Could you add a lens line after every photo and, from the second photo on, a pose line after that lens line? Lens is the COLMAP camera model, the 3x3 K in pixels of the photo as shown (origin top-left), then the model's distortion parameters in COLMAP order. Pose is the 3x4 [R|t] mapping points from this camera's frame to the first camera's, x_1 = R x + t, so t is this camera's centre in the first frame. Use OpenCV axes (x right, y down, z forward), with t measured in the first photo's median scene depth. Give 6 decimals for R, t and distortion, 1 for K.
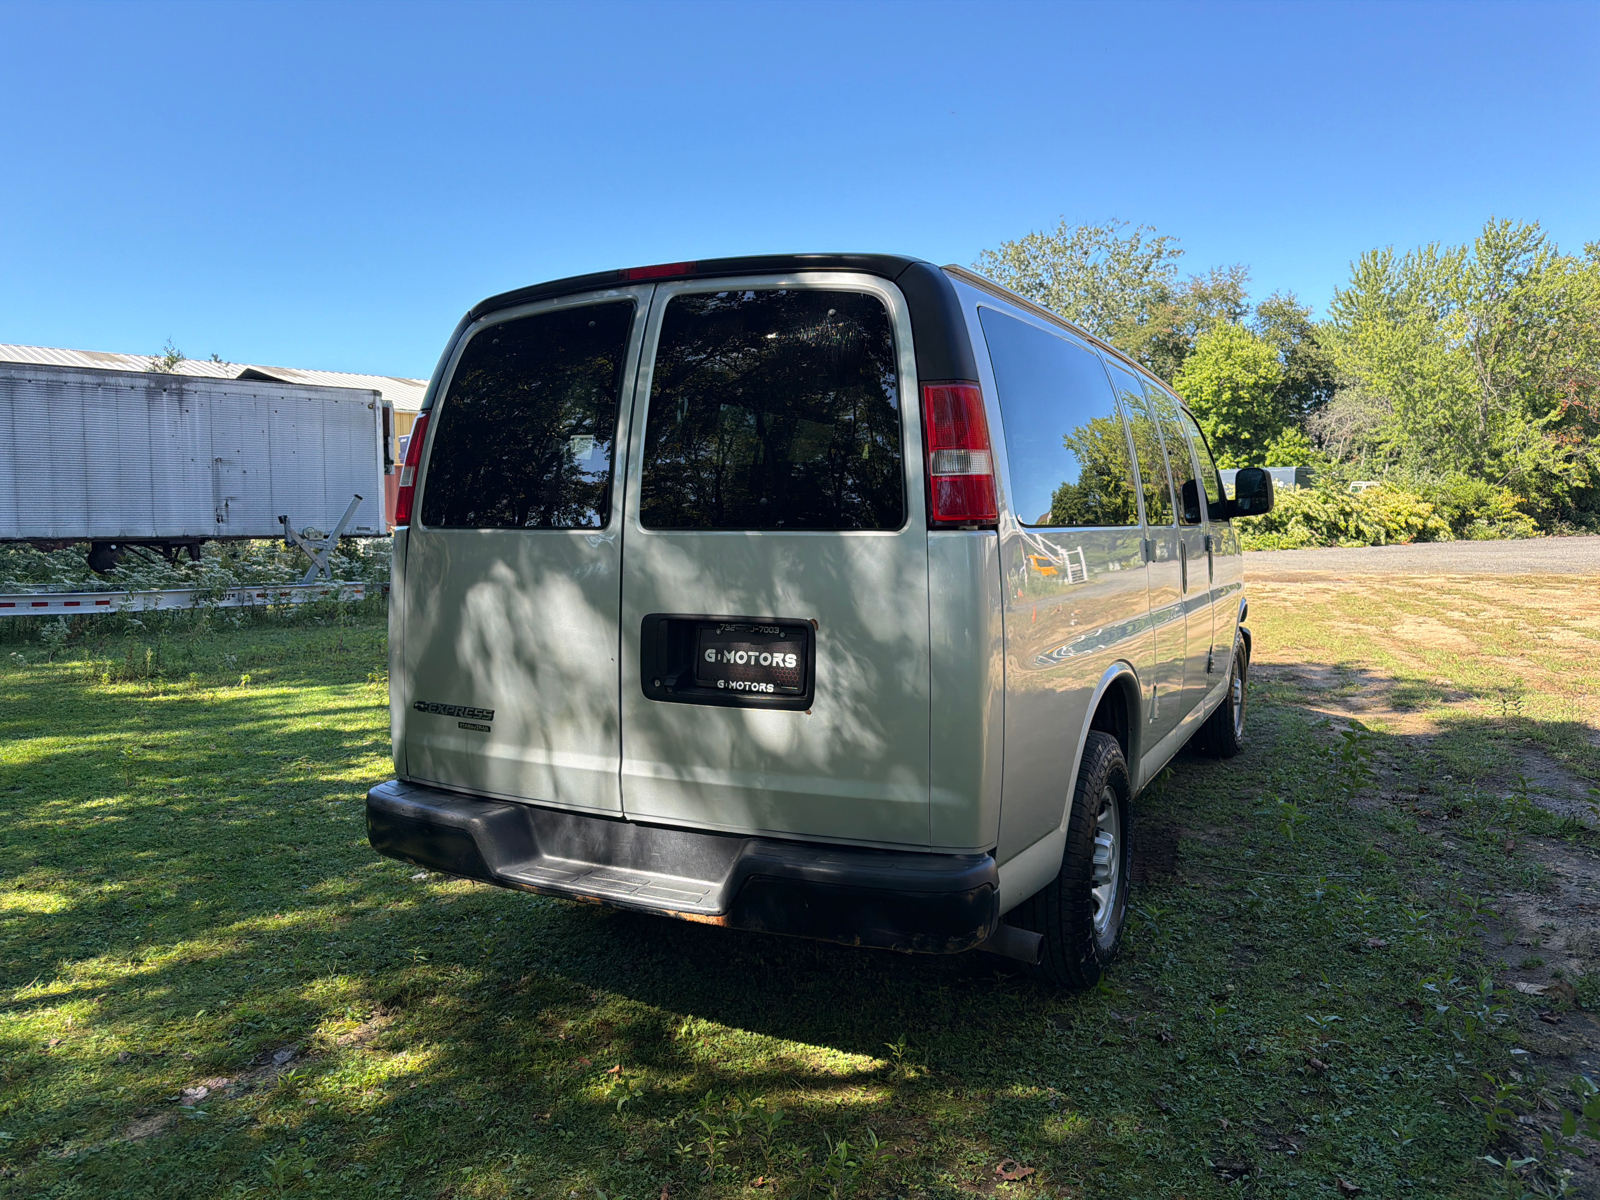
lens RADIAL K [[1183.9, 0, 797.2], [0, 1183.9, 593.4], [0, 0, 1]] dist [0.029824, -0.041857]
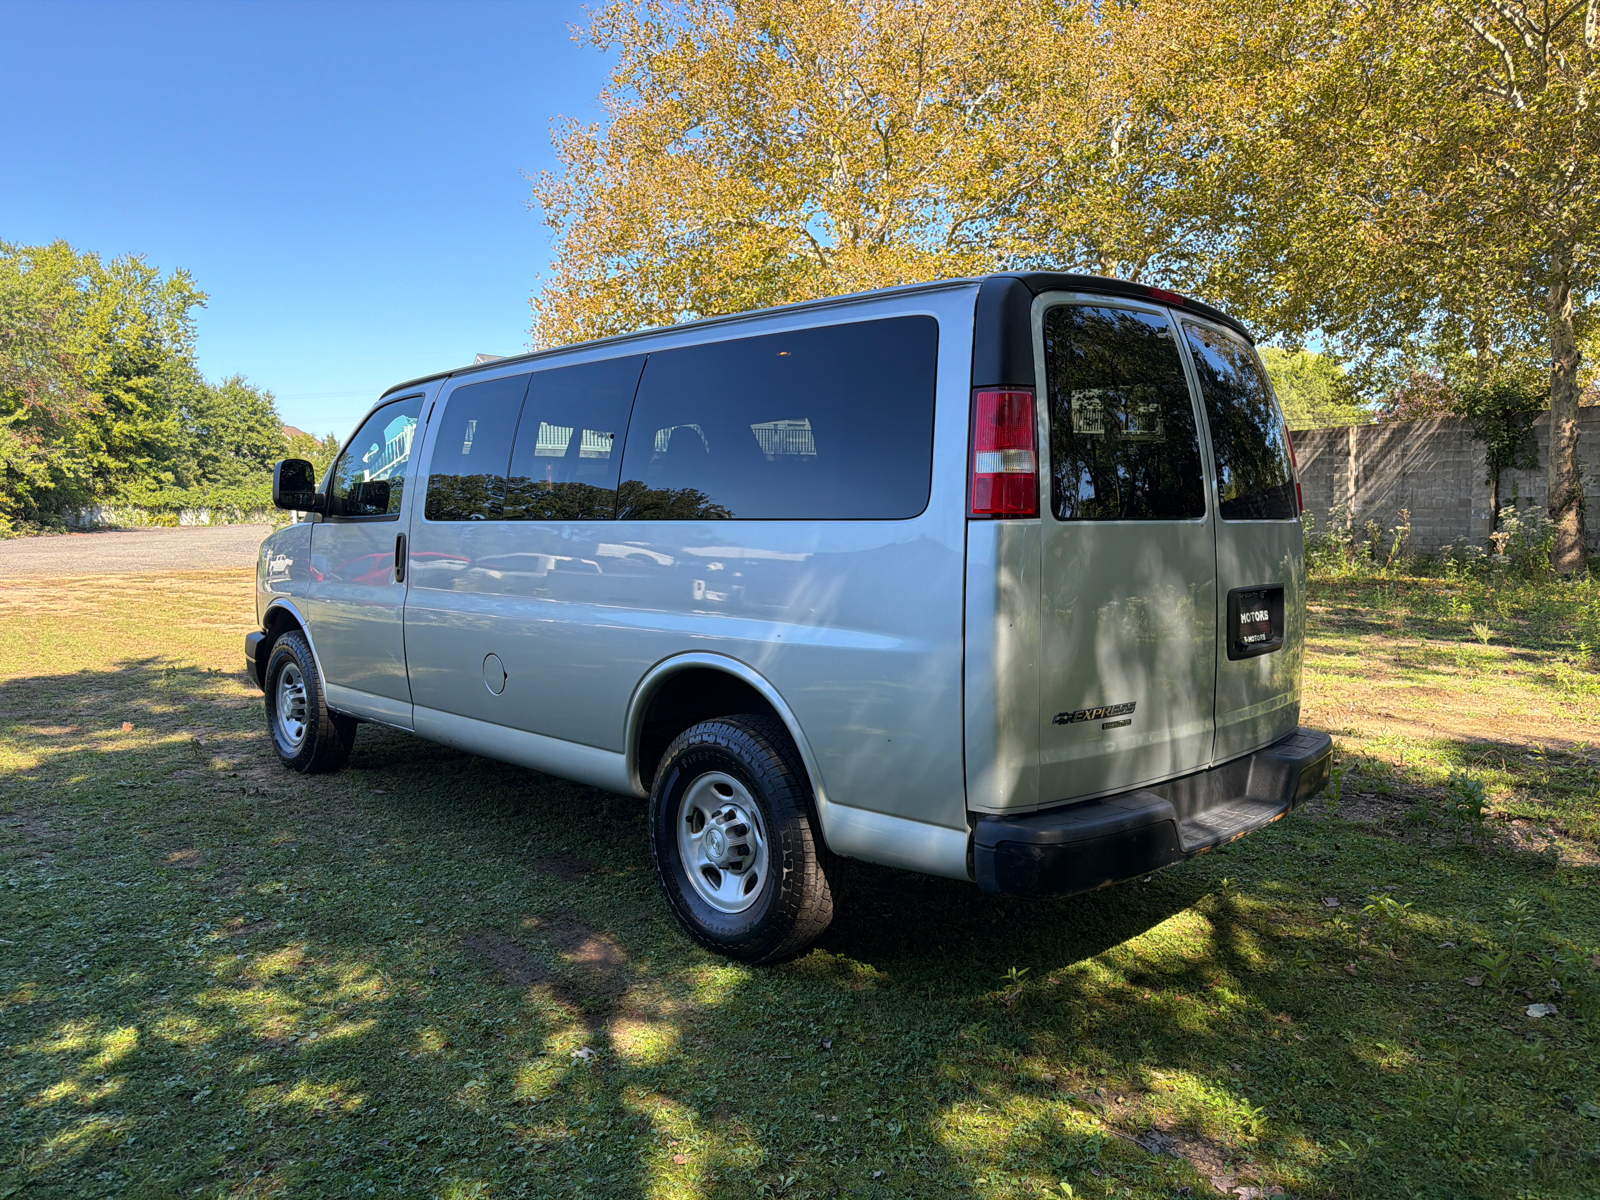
lens RADIAL K [[1183.9, 0, 801.1], [0, 1183.9, 599.3], [0, 0, 1]] dist [0.029824, -0.041857]
pose [[0.272514, -0.062446, 0.960123, -0.761859], [0.058829, 0.997106, 0.048154, -0.031174], [-0.960352, 0.043360, 0.275399, 0.587837]]
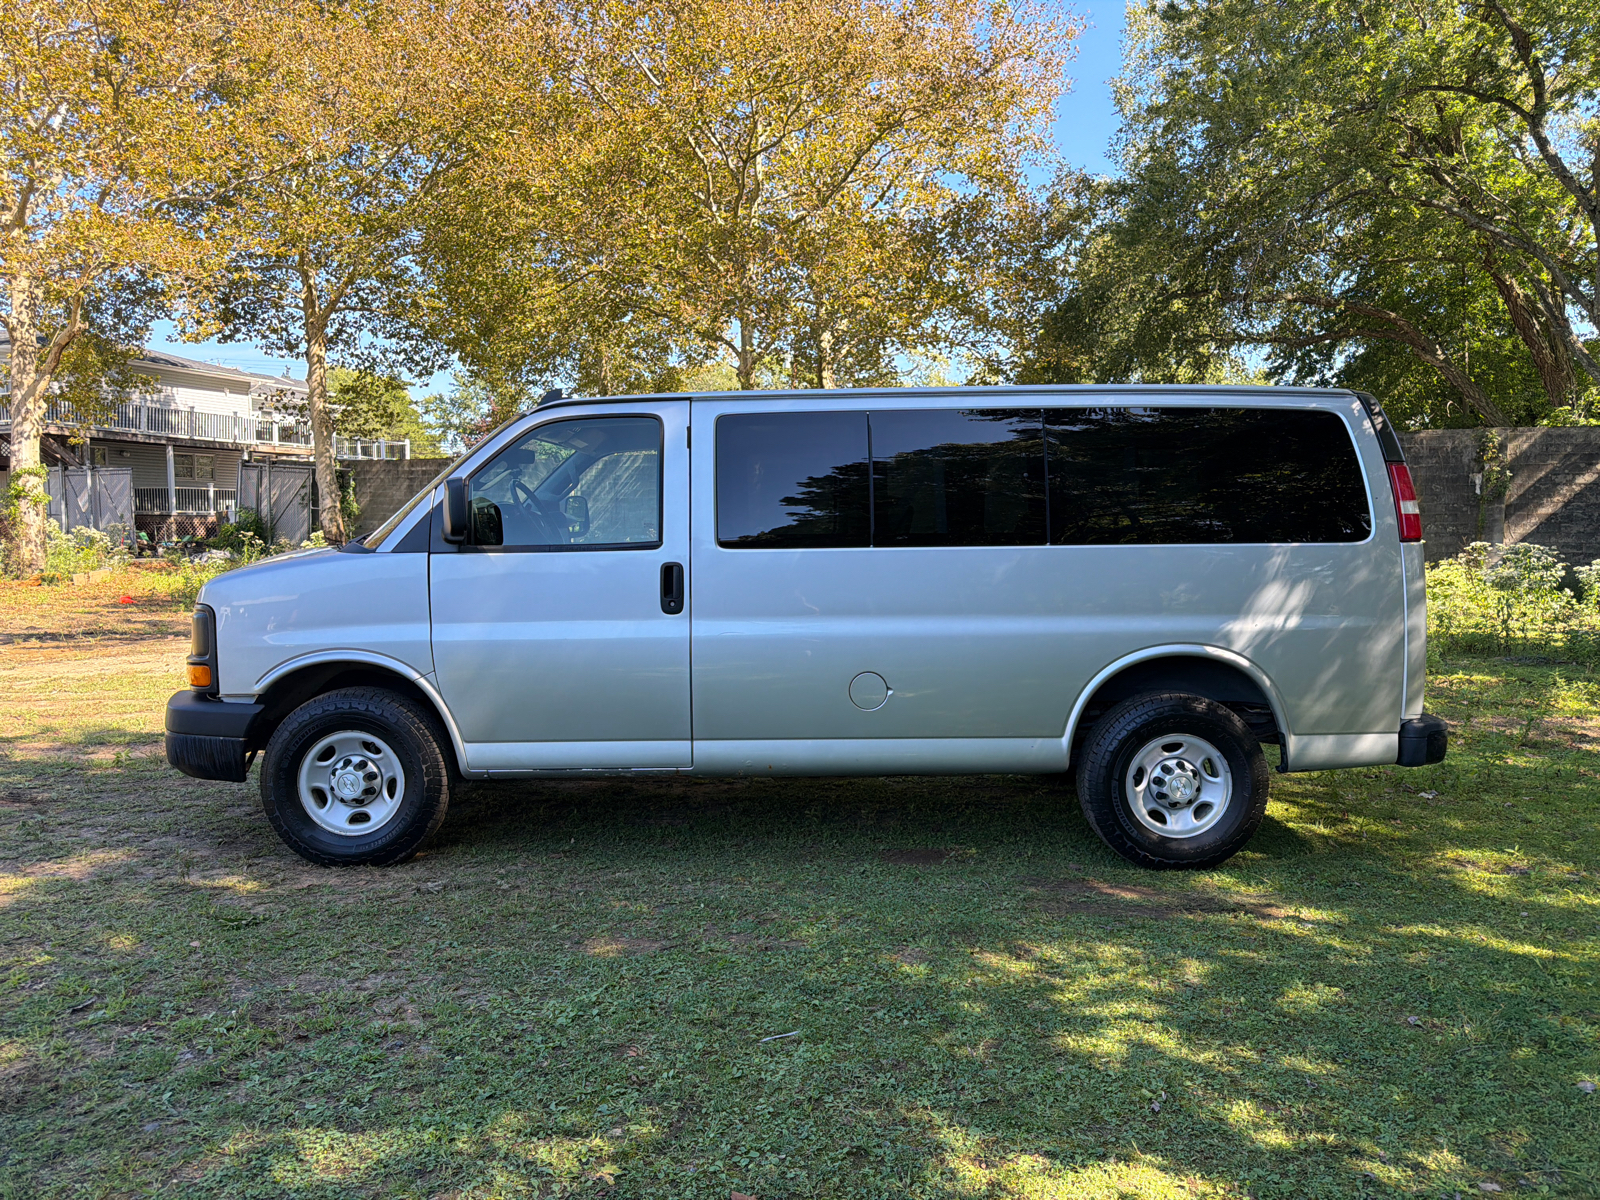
lens RADIAL K [[1183.9, 0, 802.4], [0, 1183.9, 610.9], [0, 0, 1]] dist [0.029824, -0.041857]
pose [[-0.509112, -0.052439, 0.859101, -0.760155], [0.059379, 0.993624, 0.095838, -0.080266], [-0.858649, 0.099805, -0.502753, 1.248236]]
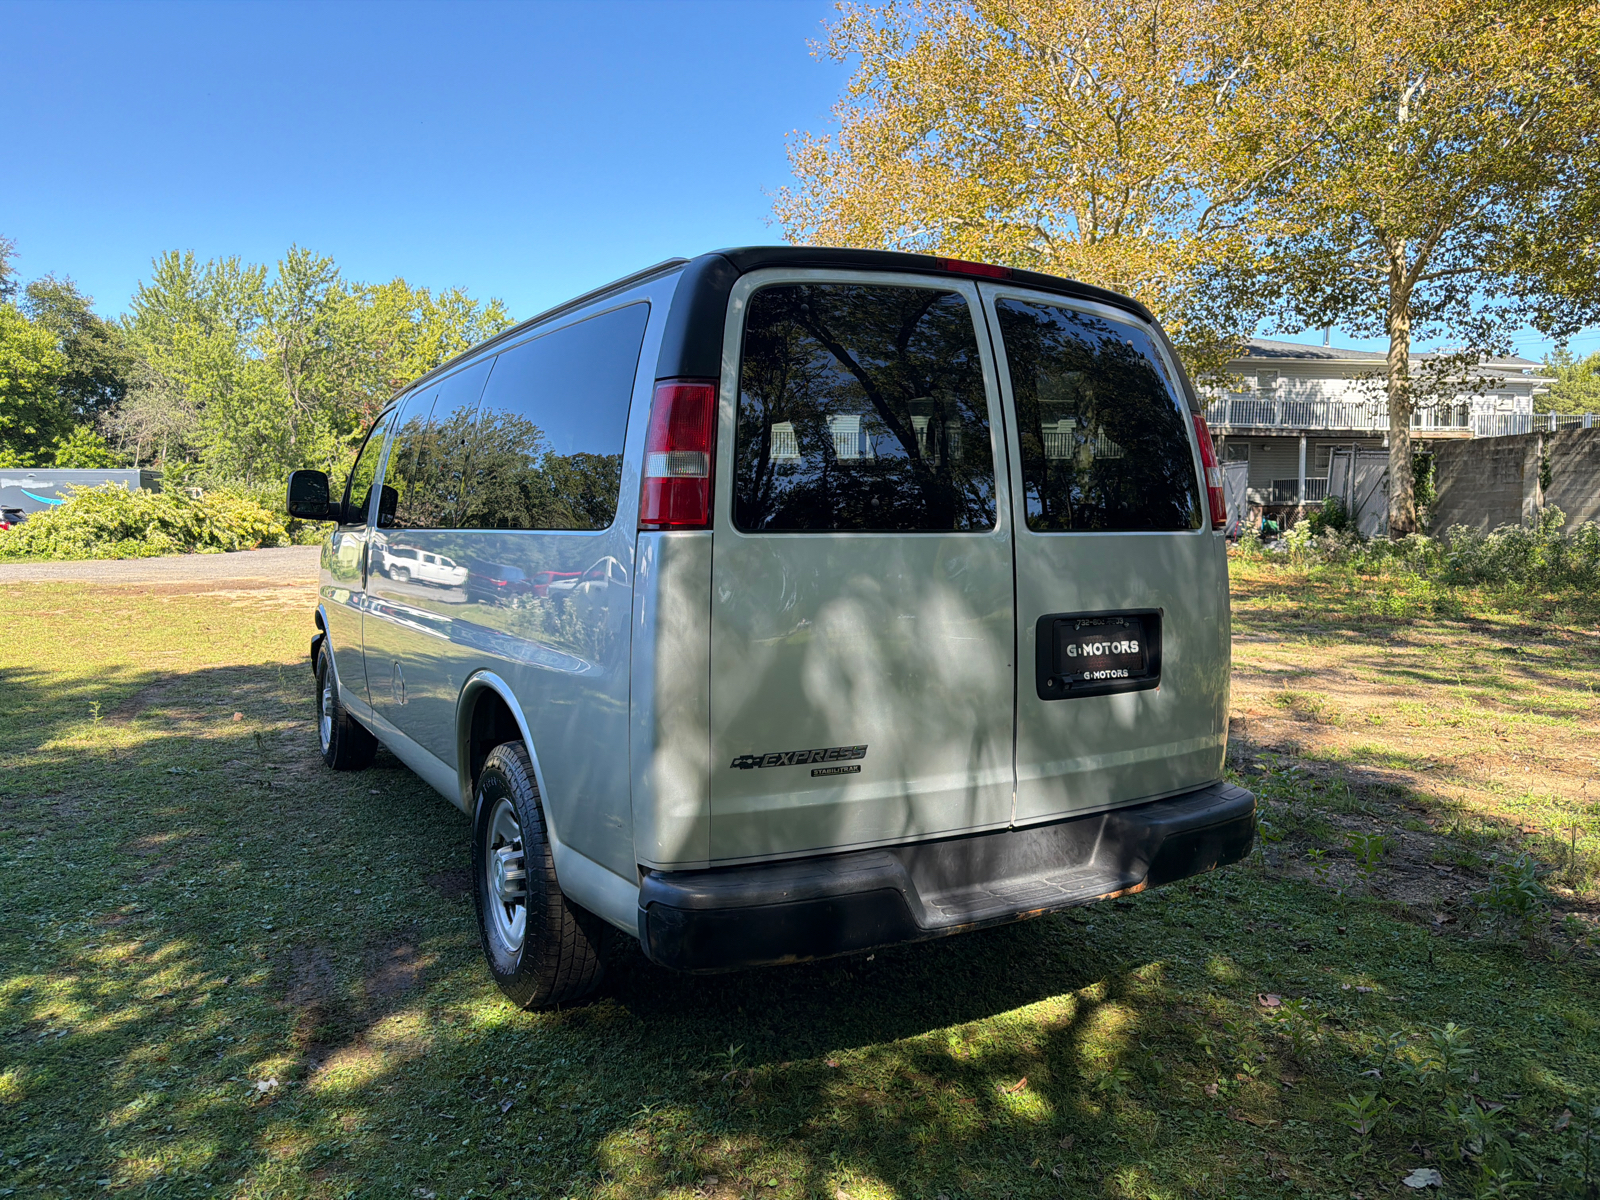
lens RADIAL K [[1183.9, 0, 804.2], [0, 1183.9, 584.8], [0, 0, 1]] dist [0.029824, -0.041857]
pose [[0.512368, -0.039786, 0.857844, -0.590430], [0.050654, 0.998587, 0.016059, -0.019043], [-0.857271, 0.035225, 0.513659, 0.352428]]
